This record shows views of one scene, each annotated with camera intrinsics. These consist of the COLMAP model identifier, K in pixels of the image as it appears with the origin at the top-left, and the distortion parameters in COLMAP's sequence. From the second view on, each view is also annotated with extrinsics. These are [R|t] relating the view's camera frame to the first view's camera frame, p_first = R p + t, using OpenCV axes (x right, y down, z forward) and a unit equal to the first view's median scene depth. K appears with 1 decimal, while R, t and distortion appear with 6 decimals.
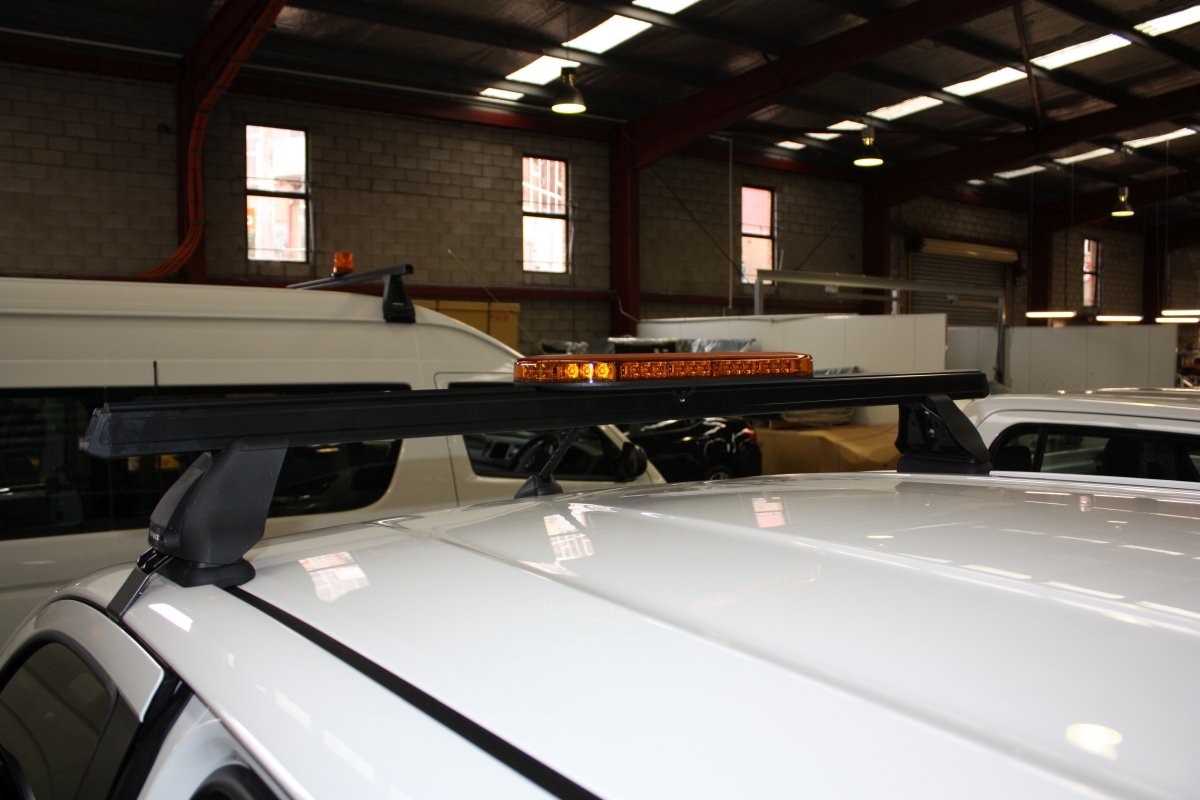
lens RADIAL K [[1018.4, 0, 608.4], [0, 1018.4, 399.2], [0, 0, 1]] dist [-0.067734, -0.000208]
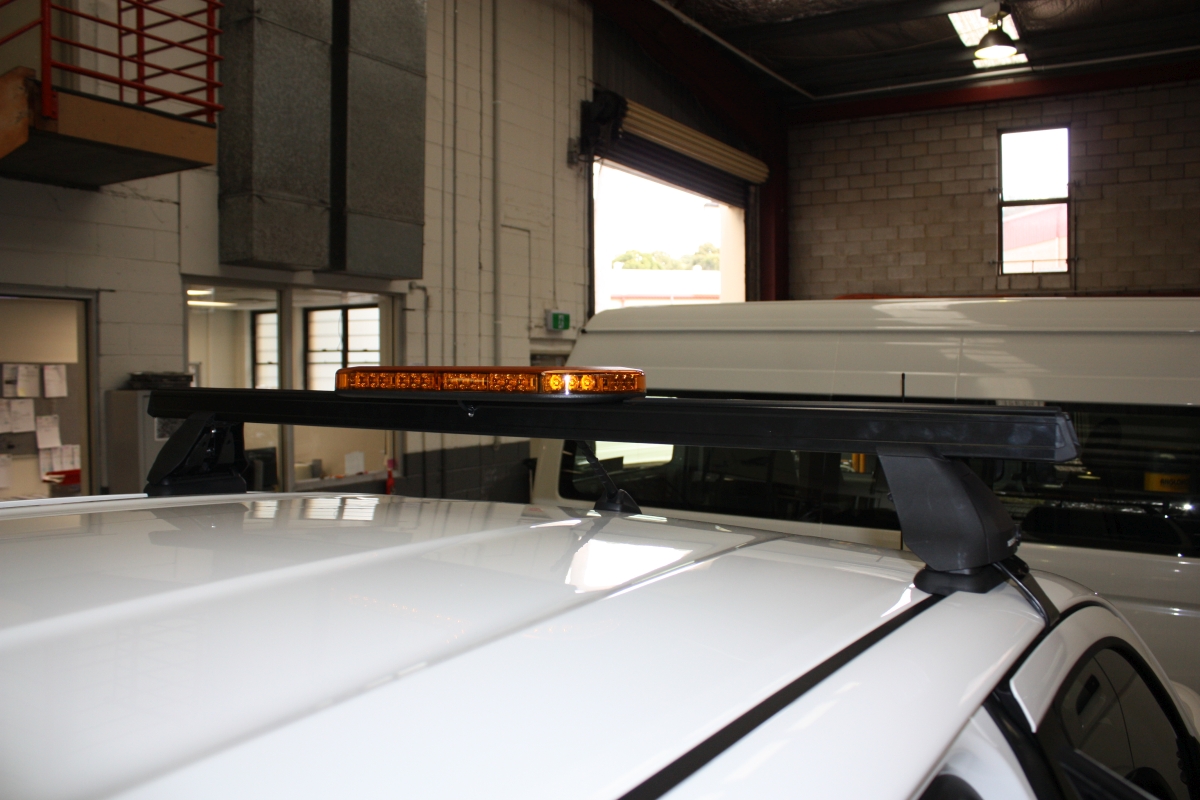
lens RADIAL K [[1018.4, 0, 608.4], [0, 1018.4, 399.2], [0, 0, 1]] dist [-0.067734, -0.000208]
pose [[0.343201, 0.040138, -0.938404, 0.460842], [-0.055115, 0.998226, 0.022540, -0.017728], [0.937644, 0.043984, 0.344804, 0.333303]]
